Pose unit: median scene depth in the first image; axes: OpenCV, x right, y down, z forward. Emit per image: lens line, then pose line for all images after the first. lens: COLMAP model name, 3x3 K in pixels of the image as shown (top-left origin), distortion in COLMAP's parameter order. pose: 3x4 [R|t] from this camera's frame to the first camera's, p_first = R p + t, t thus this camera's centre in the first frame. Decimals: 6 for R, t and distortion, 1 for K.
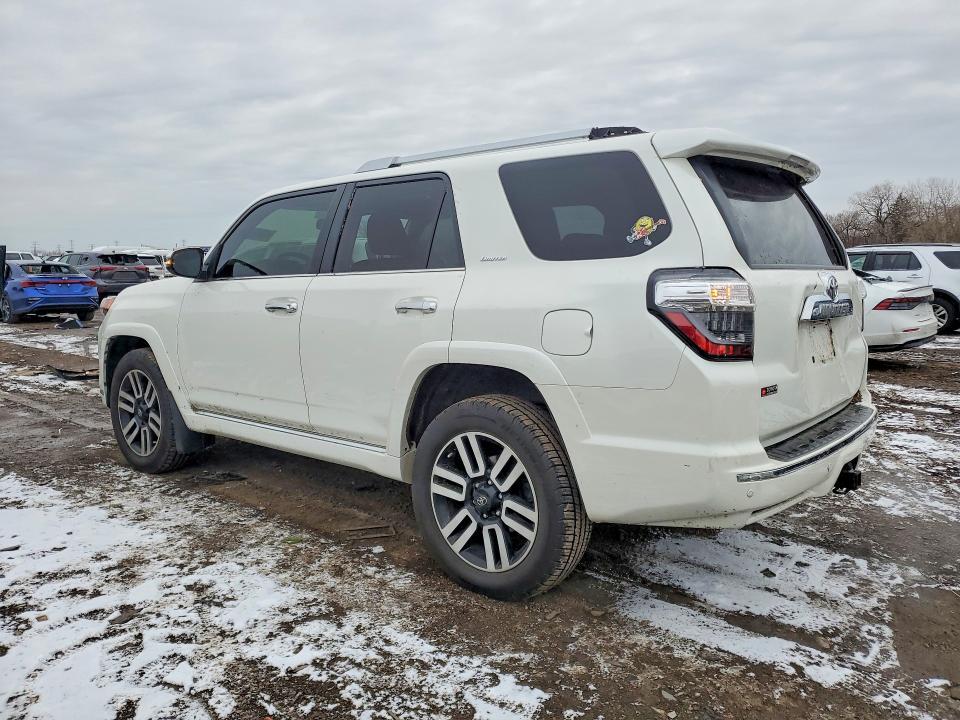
lens RADIAL K [[738.2, 0, 480.0], [0, 738.2, 360.0], [0, 0, 1]] dist [-0.005536, 0.032722]
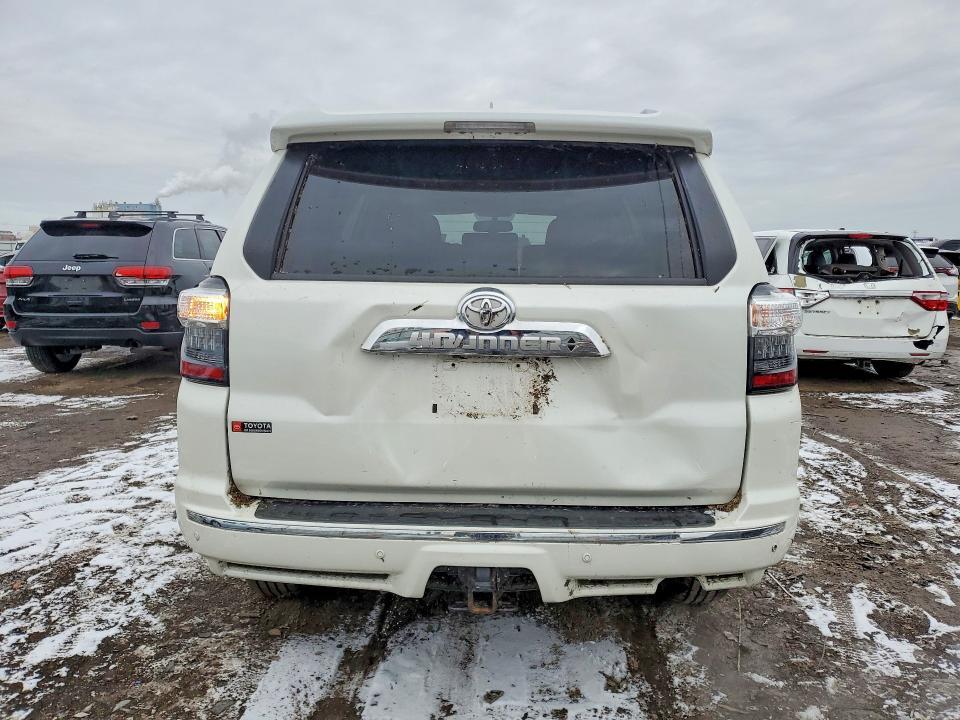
lens RADIAL K [[738.2, 0, 480.0], [0, 738.2, 360.0], [0, 0, 1]] dist [-0.005536, 0.032722]
pose [[0.631440, 0.114513, -0.766923, 1.150001], [-0.108575, 0.992349, 0.058778, -0.104902], [0.767786, 0.046154, 0.639042, 0.647969]]
